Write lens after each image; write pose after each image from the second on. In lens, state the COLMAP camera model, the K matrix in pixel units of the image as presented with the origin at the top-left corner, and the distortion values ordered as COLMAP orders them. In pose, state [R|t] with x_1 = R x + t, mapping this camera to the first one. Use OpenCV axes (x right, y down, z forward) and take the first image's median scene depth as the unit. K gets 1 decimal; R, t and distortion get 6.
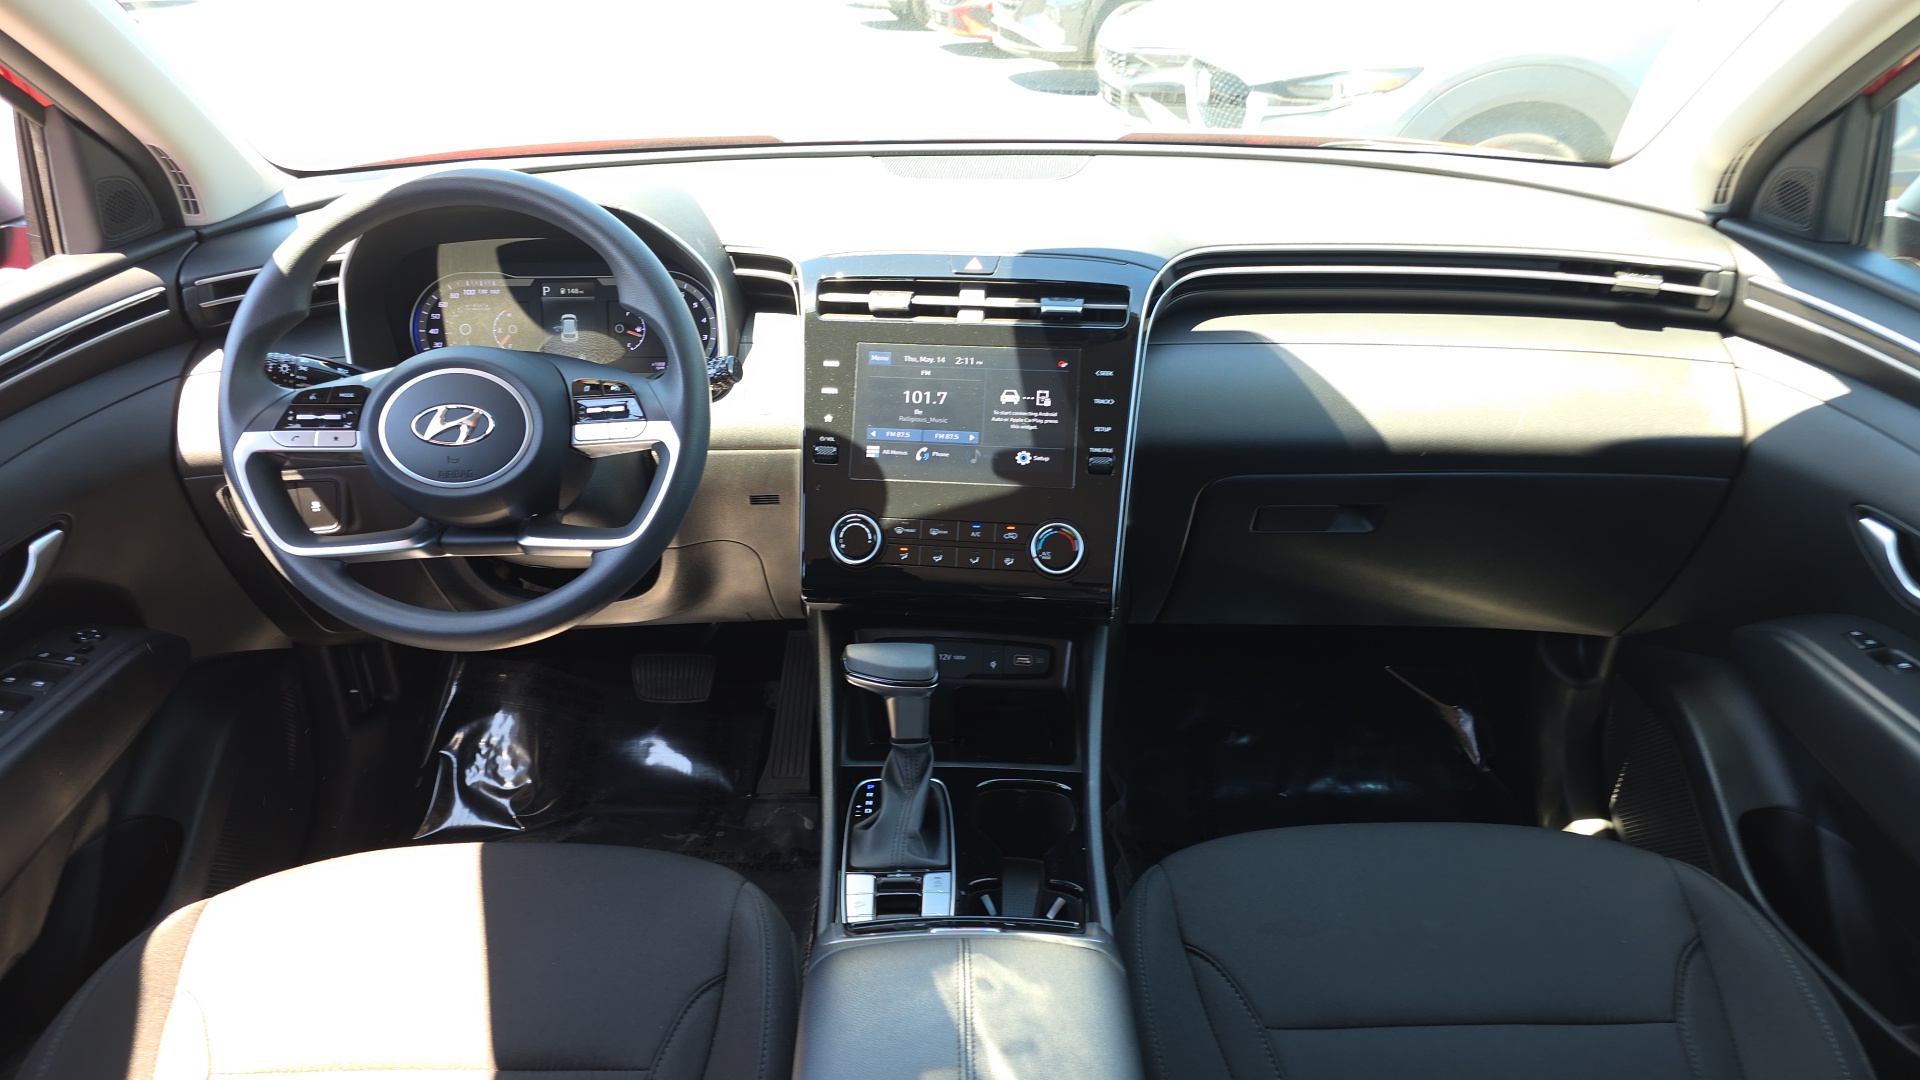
lens RADIAL K [[1270.5, 0, 937.2], [0, 1270.5, 571.3], [0, 0, 1]] dist [0.097344, -0.135281]
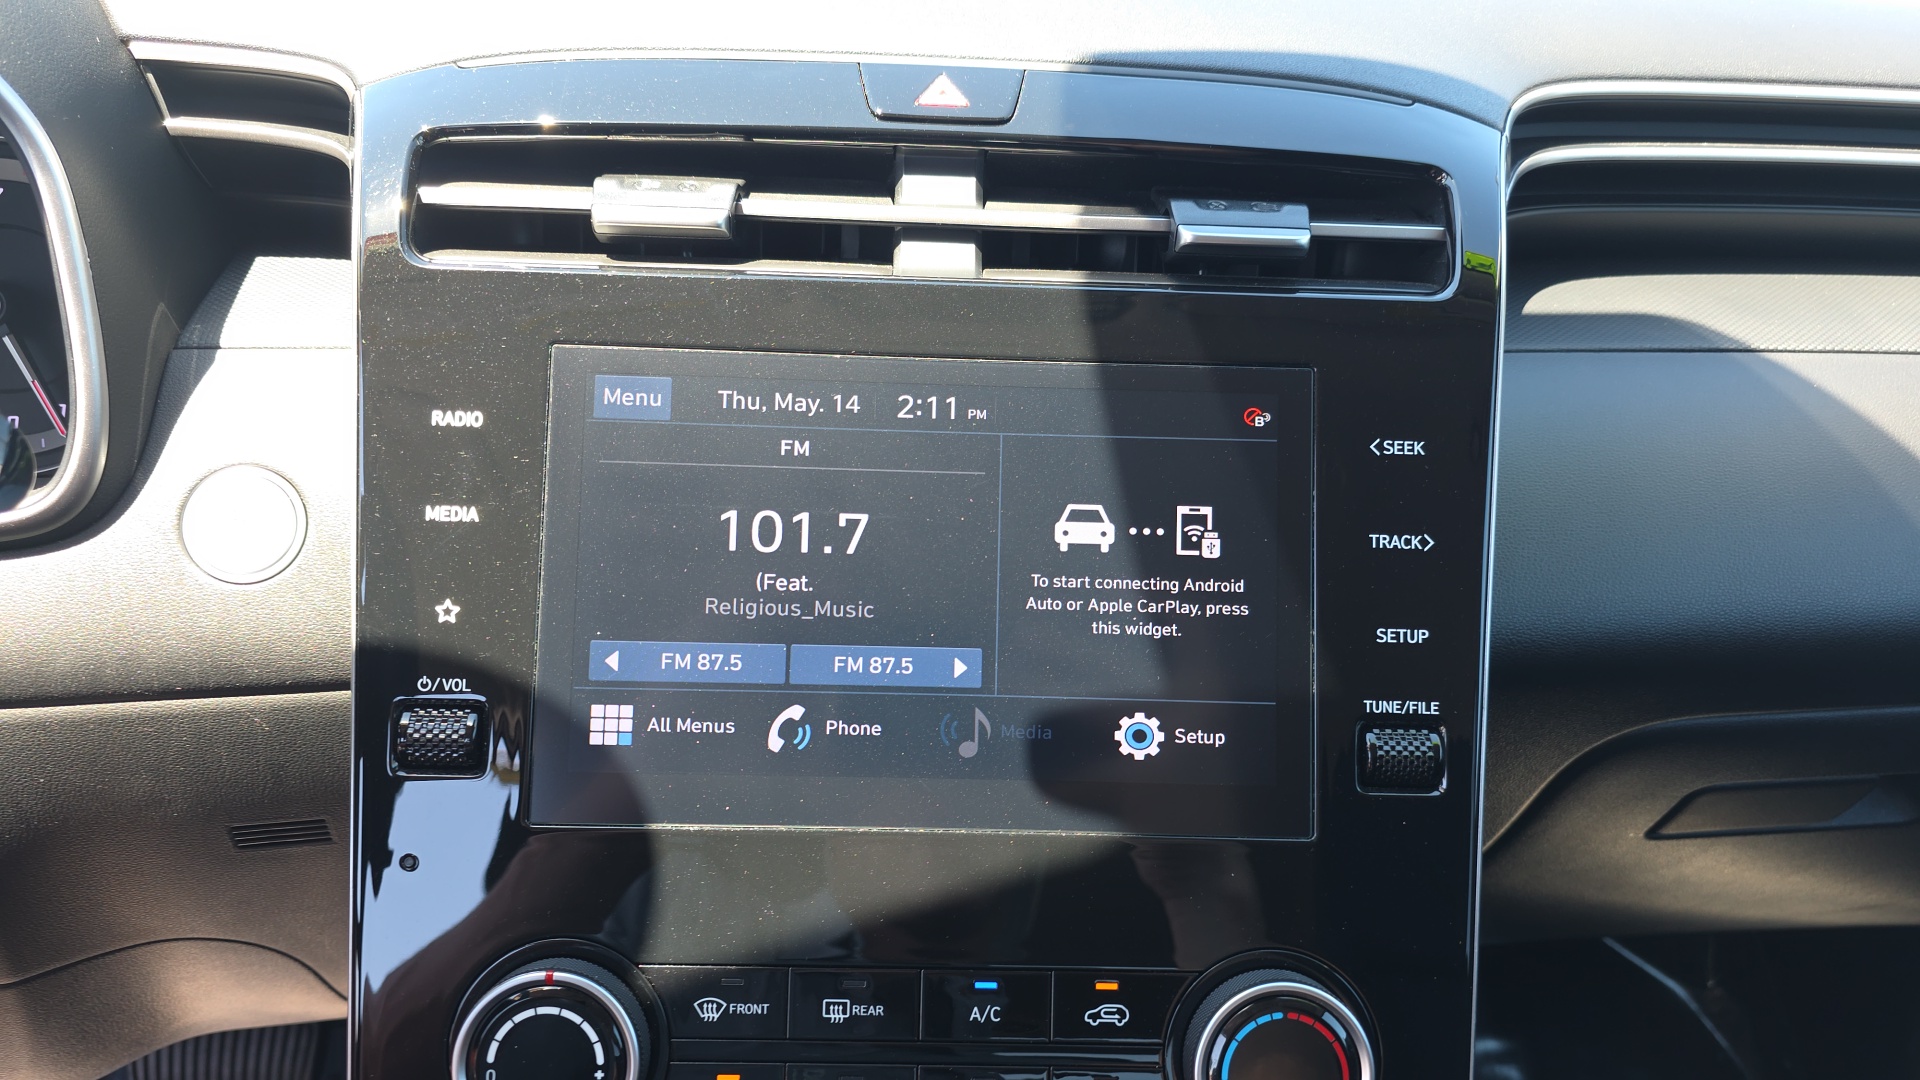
lens RADIAL K [[1384.5, 0, 963.5], [0, 1384.5, 541.9], [0, 0, 1]] dist [0.089617, -0.217118]
pose [[0.988893, -0.021615, 0.147049, -0.017828], [0.026468, 0.999165, -0.031128, -0.123345], [-0.146253, 0.034675, 0.988639, 0.679834]]
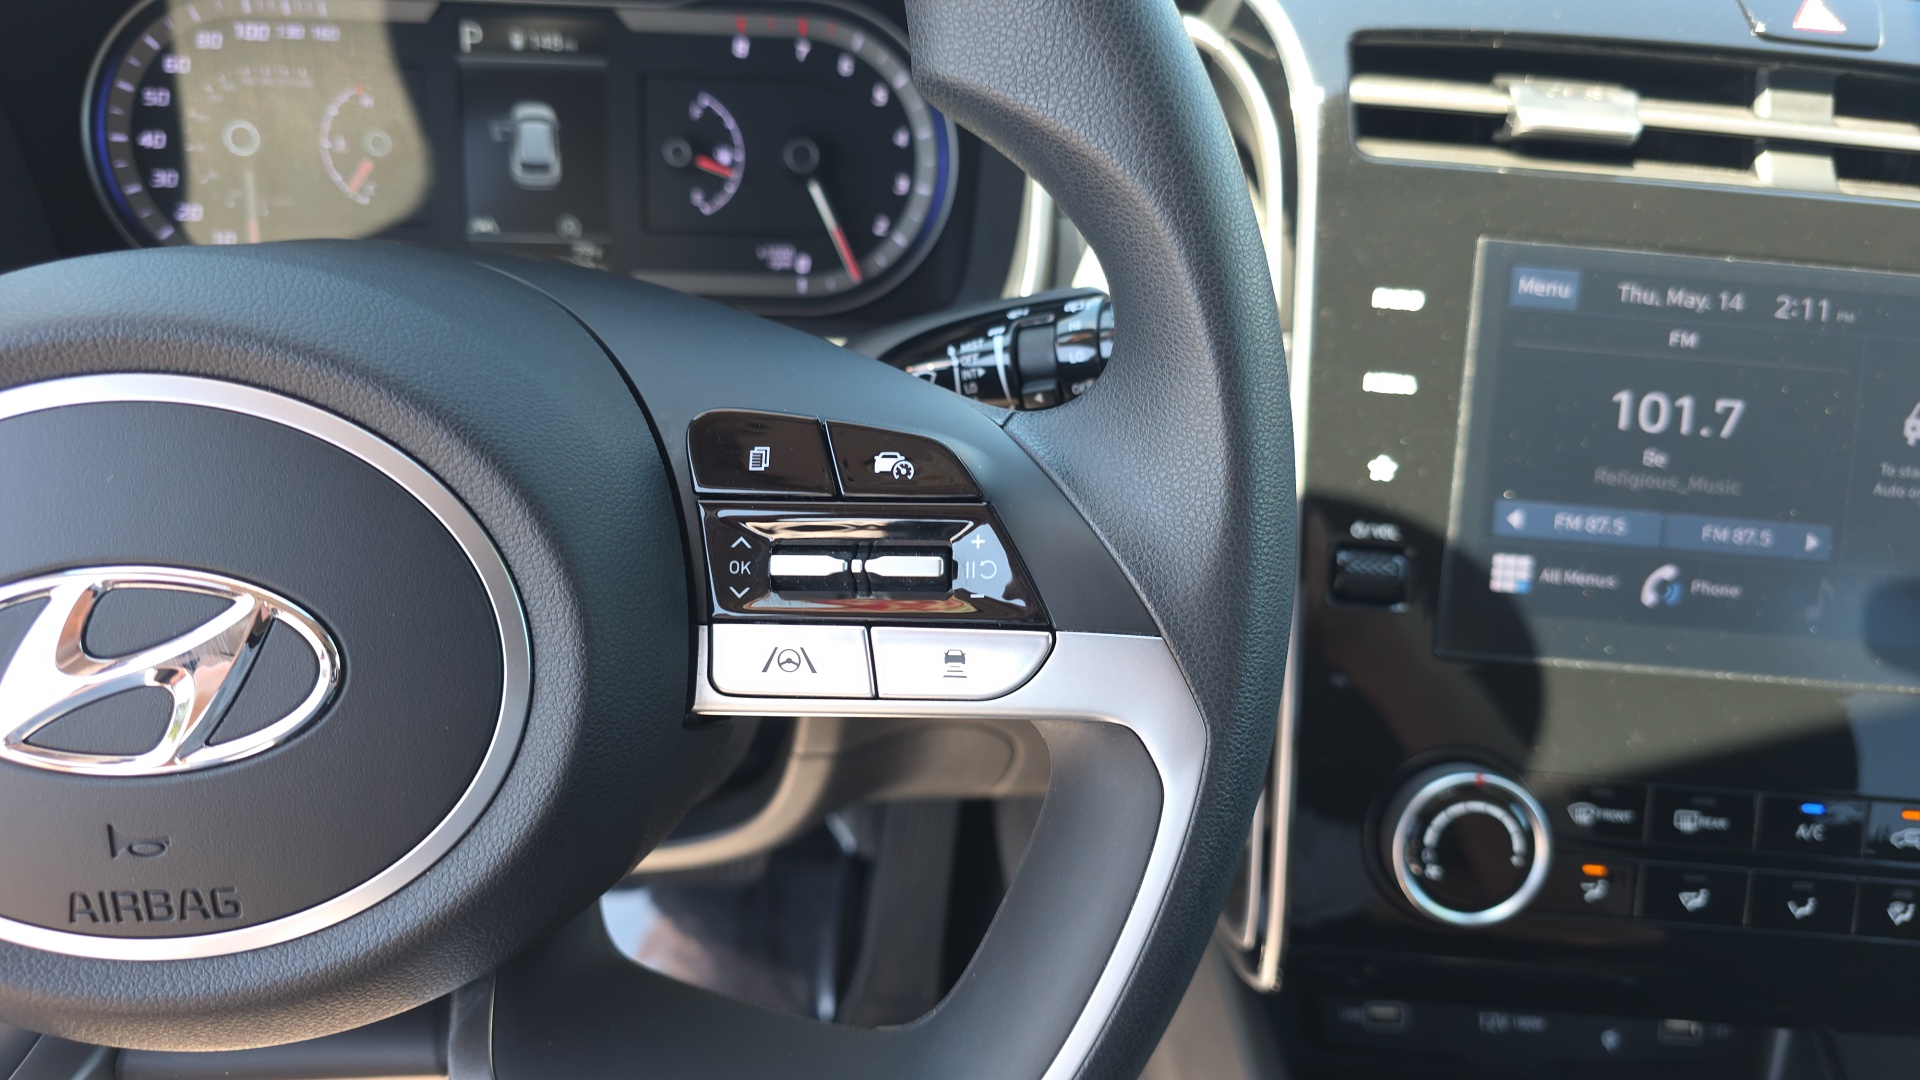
lens RADIAL K [[1362.4, 0, 957.7], [0, 1362.4, 547.8], [0, 0, 1]] dist [0.034785, -0.070313]
pose [[0.994525, 0.015705, 0.103317, -0.230917], [-0.026738, 0.993976, 0.106291, -0.134916], [-0.101025, -0.108471, 0.988953, 0.663146]]
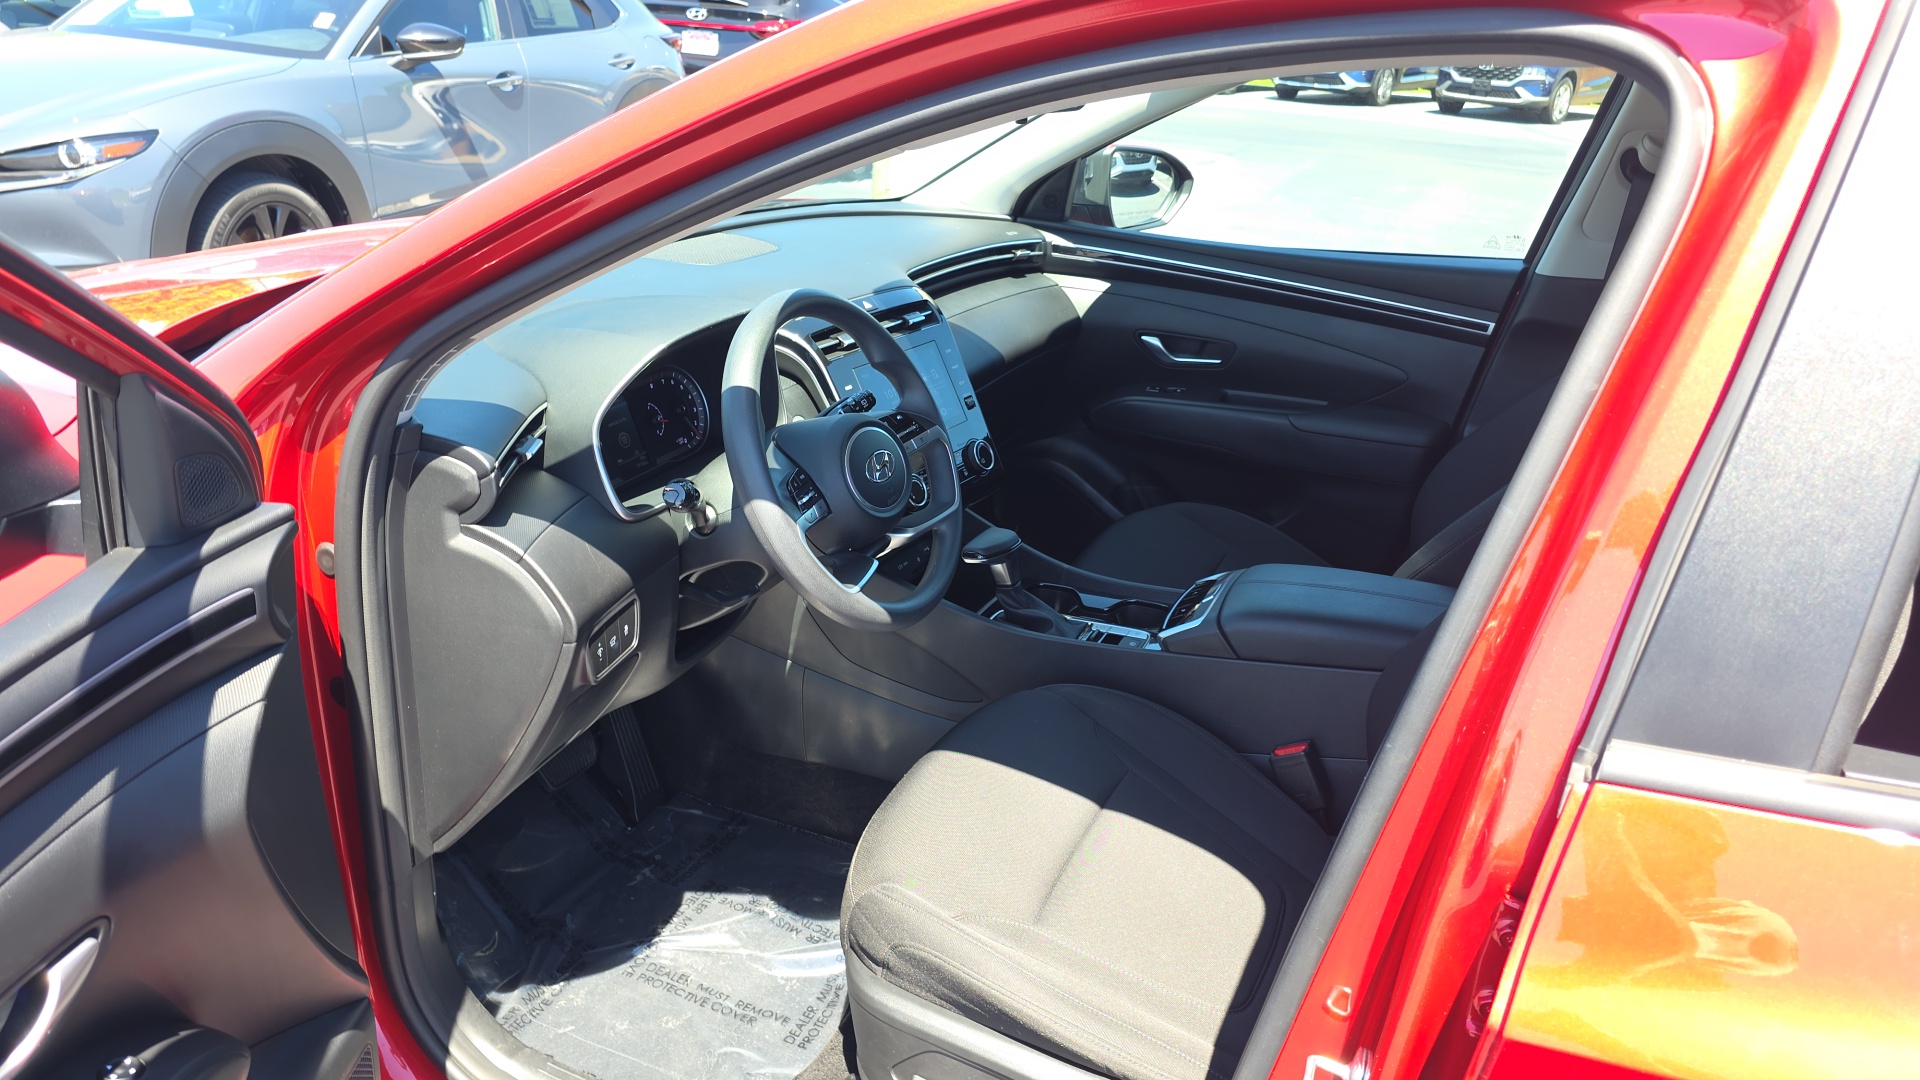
lens RADIAL K [[1310.8, 0, 959.1], [0, 1310.8, 547.6], [0, 0, 1]] dist [0.051470, -0.064239]
pose [[0.420184, -0.338694, 0.841862, -1.353562], [0.369566, 0.911181, 0.182127, -0.223762], [-0.828774, 0.234597, 0.508033, 0.185497]]
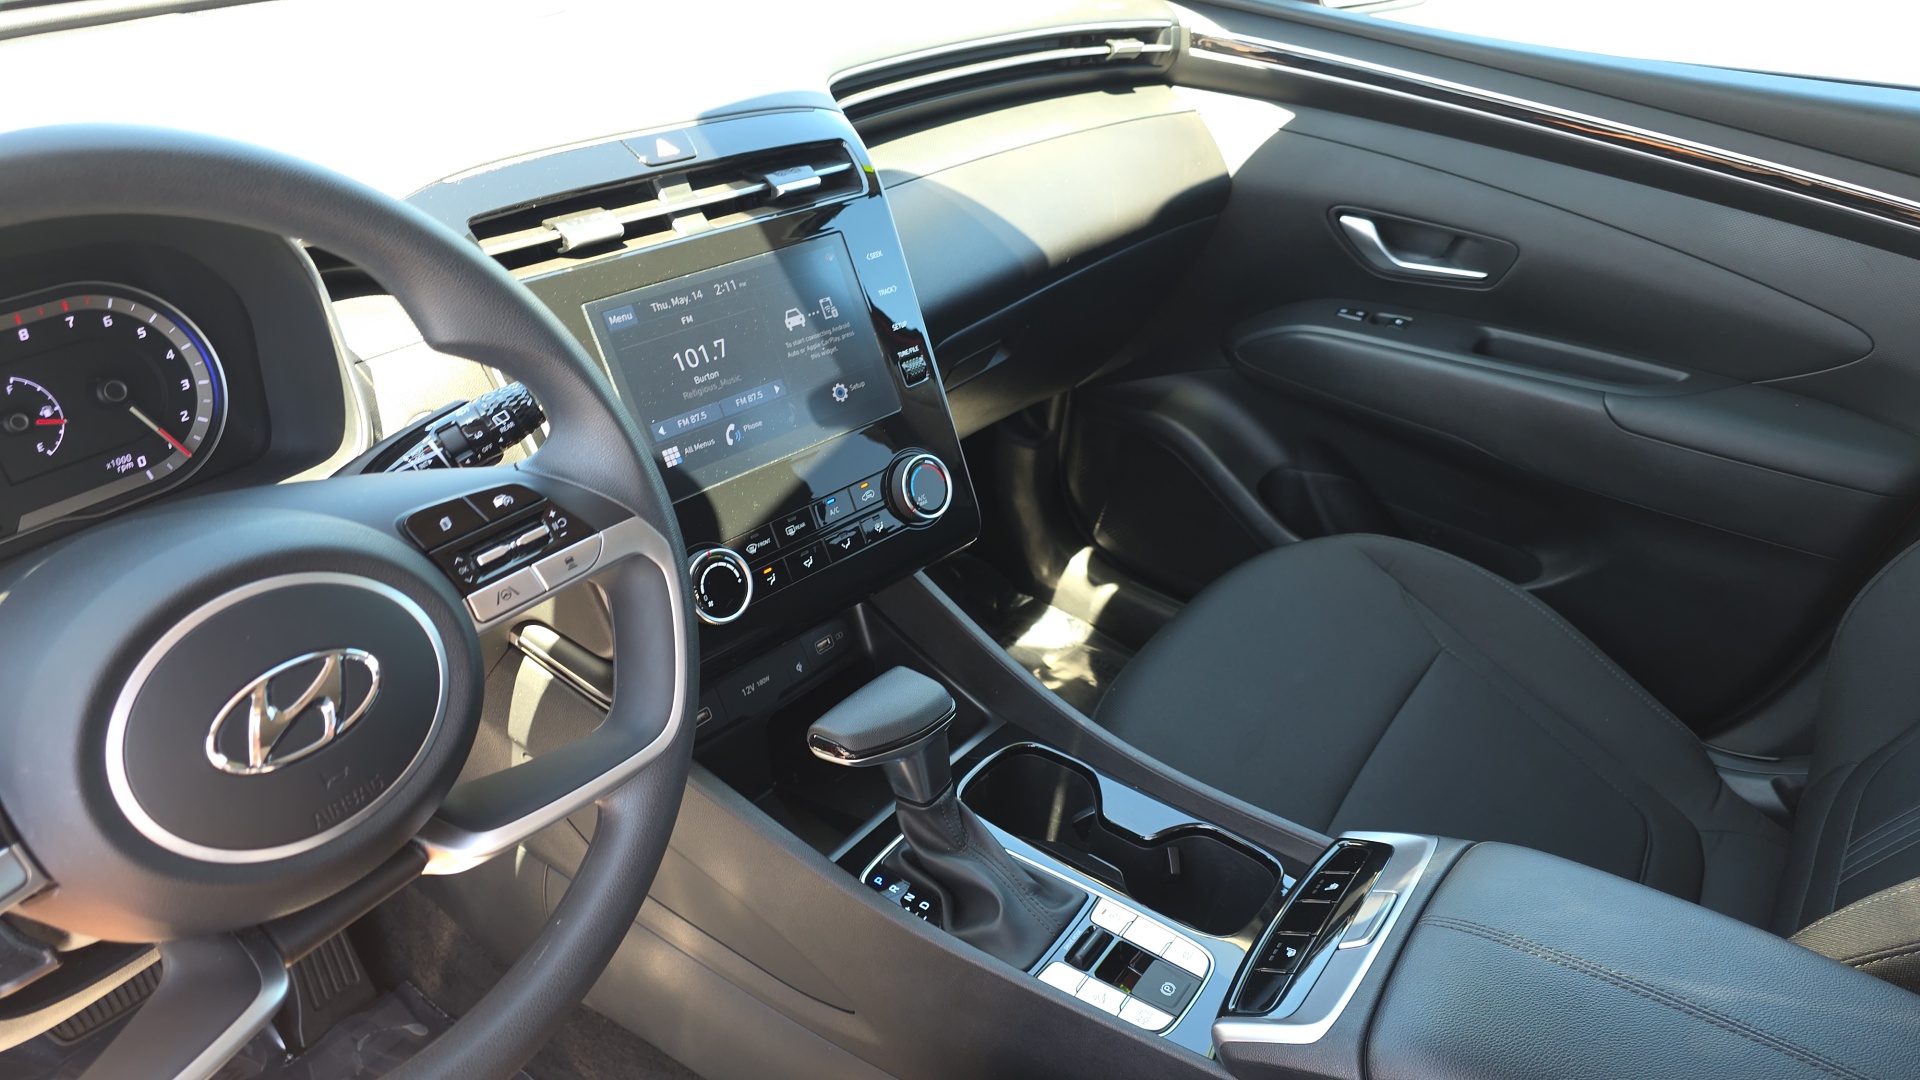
lens RADIAL K [[1298.6, 0, 954.3], [0, 1298.6, 579.1], [0, 0, 1]] dist [0.038777, -0.055645]
pose [[0.587317, -0.418628, 0.692683, -0.460054], [0.320178, 0.906202, 0.276196, -0.176661], [-0.743334, 0.059567, 0.666263, 0.443872]]
